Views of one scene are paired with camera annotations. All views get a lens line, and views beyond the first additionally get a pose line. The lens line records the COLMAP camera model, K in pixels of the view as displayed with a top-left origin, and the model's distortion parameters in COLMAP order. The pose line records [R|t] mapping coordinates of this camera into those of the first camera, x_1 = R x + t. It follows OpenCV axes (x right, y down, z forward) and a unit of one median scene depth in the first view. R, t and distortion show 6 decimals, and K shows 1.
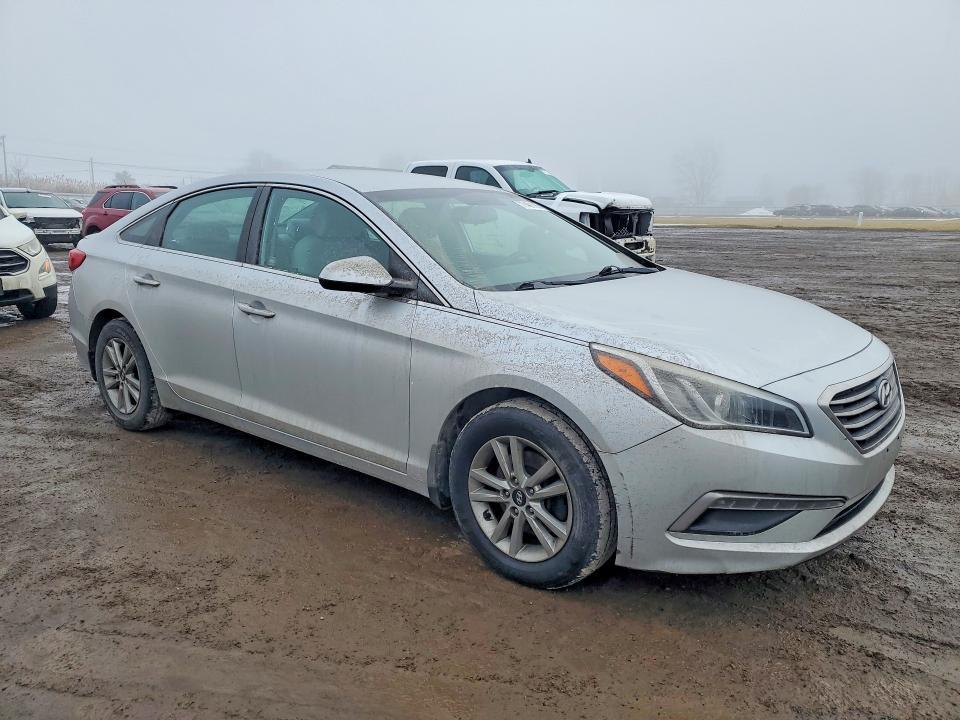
lens RADIAL K [[760.0, 0, 485.7], [0, 760.0, 356.2], [0, 0, 1]] dist [0.037167, 0.002382]
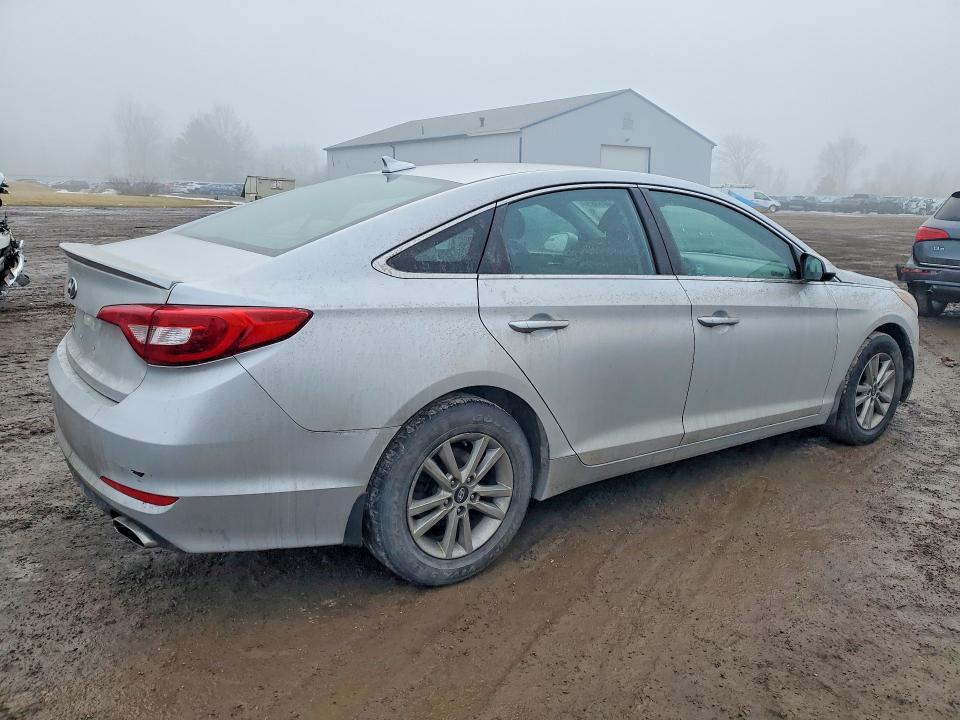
lens RADIAL K [[760.0, 0, 485.7], [0, 760.0, 356.2], [0, 0, 1]] dist [0.037167, 0.002382]
pose [[0.238383, -0.196242, 0.951138, -1.193271], [0.167564, 0.972995, 0.158755, -0.200904], [-0.956607, 0.121532, 0.264828, 0.951670]]
